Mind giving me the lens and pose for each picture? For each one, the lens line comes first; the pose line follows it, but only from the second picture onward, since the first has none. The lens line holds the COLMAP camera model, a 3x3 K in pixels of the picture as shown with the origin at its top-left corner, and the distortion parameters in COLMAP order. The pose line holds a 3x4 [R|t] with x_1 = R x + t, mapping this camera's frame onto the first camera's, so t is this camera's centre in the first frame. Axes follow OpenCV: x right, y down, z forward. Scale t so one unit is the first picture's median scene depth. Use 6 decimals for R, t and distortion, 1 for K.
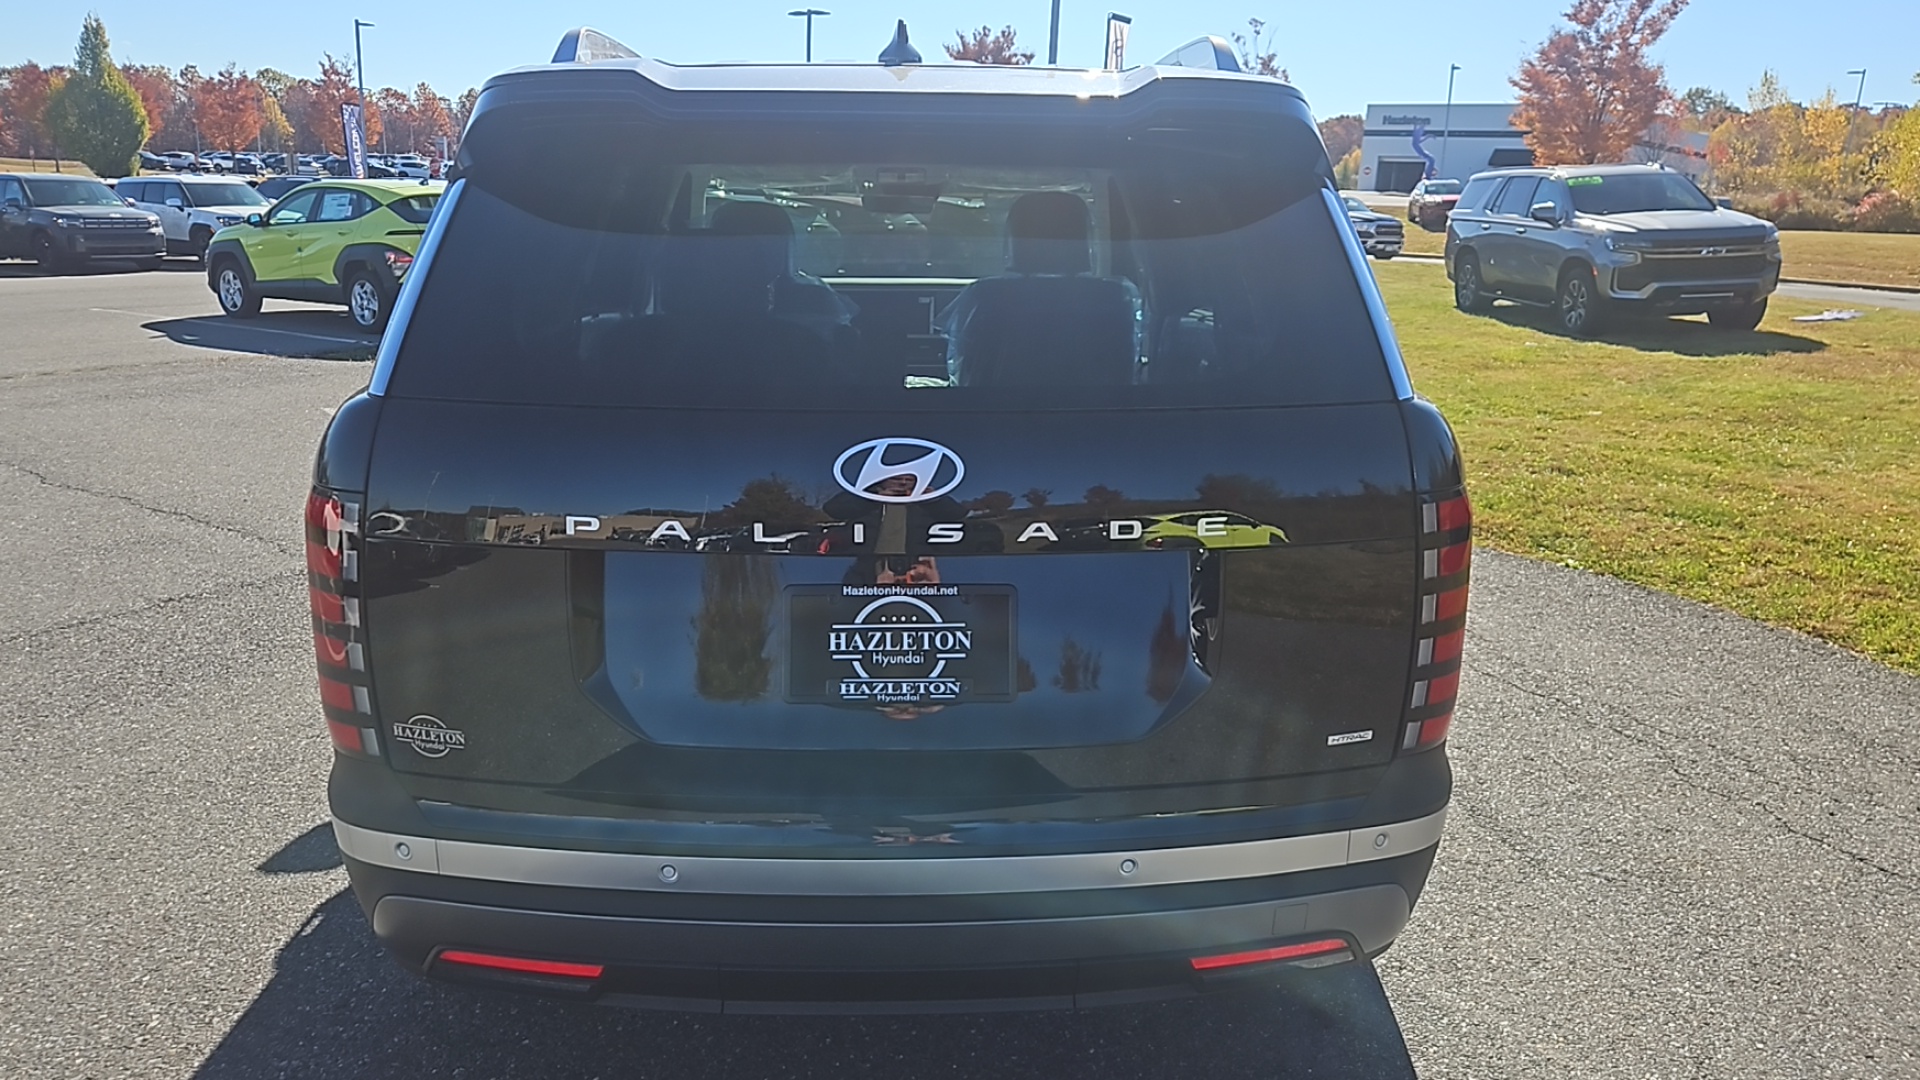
lens RADIAL K [[1427.1, 0, 955.7], [0, 1427.1, 537.5], [0, 0, 1]] dist [0.060808, -0.011485]
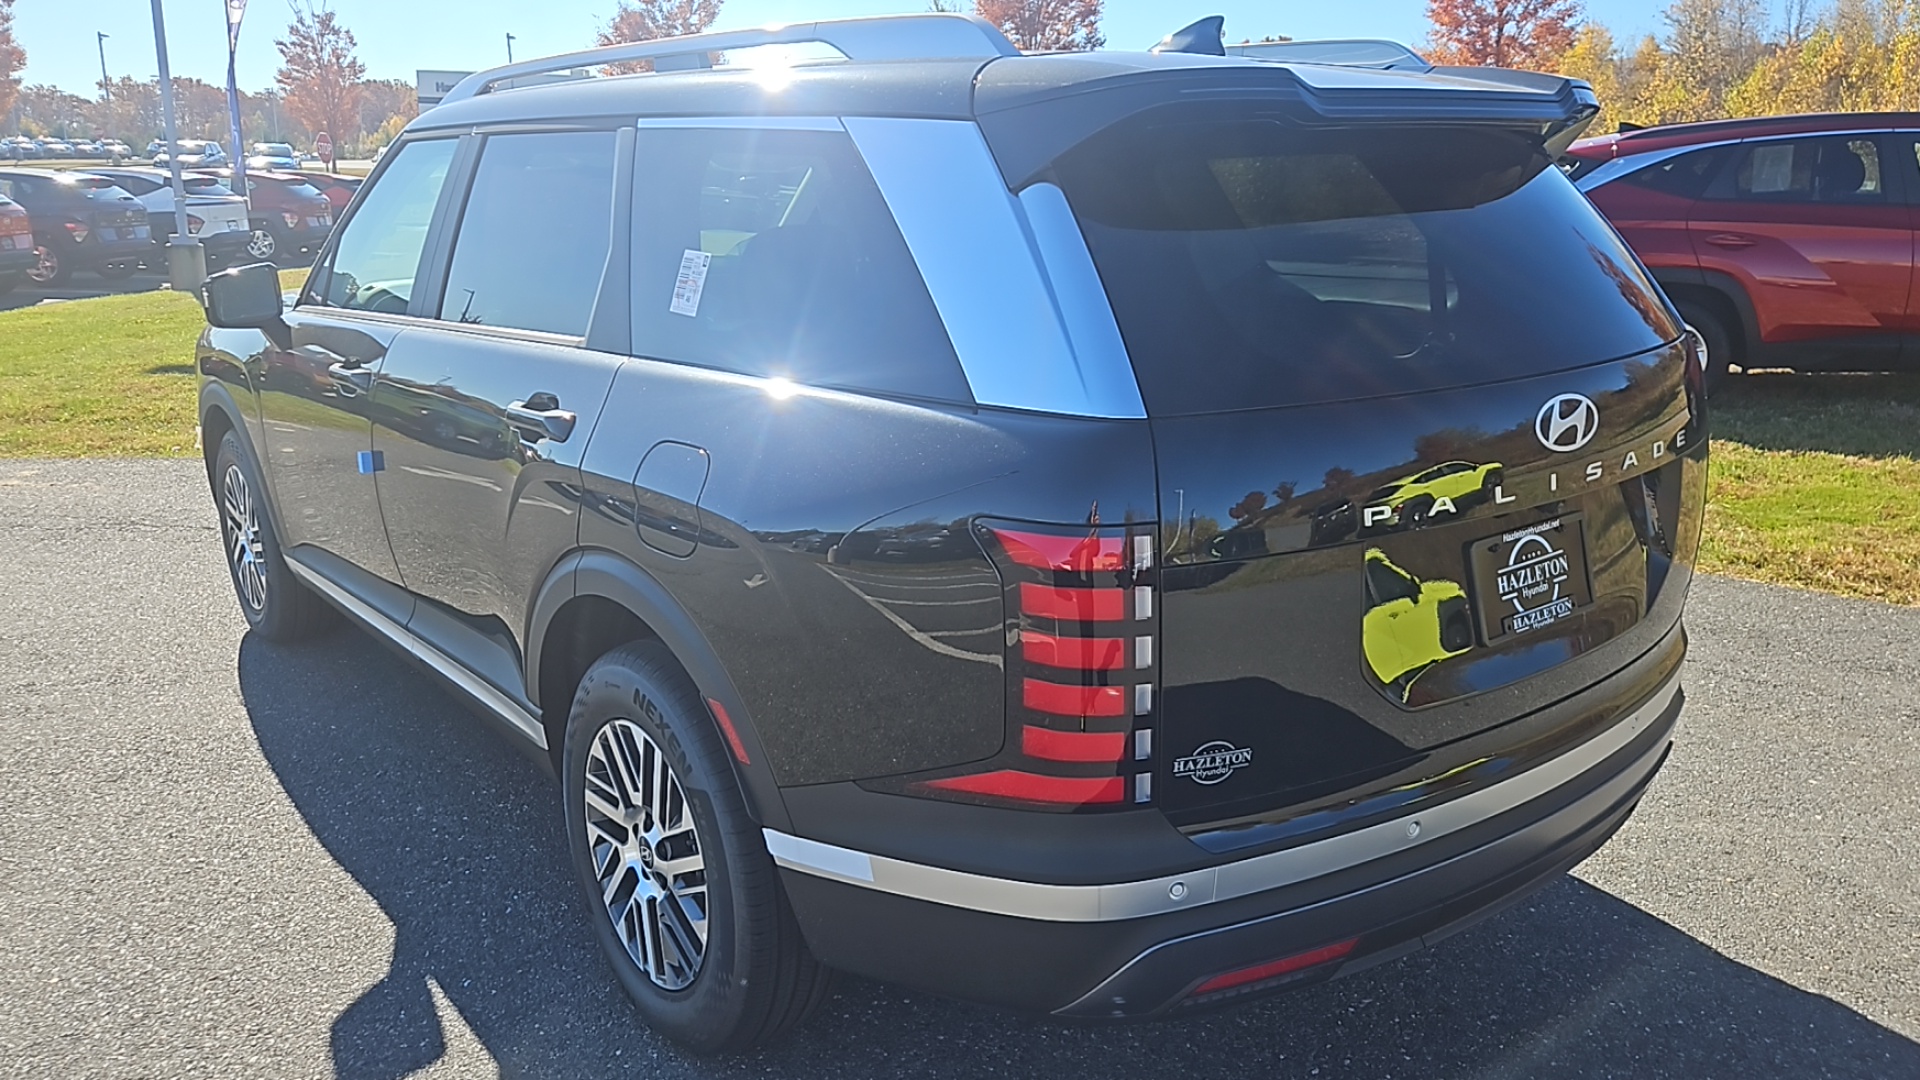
lens RADIAL K [[1427.1, 0, 960.1], [0, 1427.1, 541.3], [0, 0, 1]] dist [0.060808, -0.011485]
pose [[0.806375, -0.167836, 0.567089, -1.085183], [0.155027, 0.985343, 0.071180, -0.109275], [-0.570724, 0.030516, 0.820575, 0.324443]]
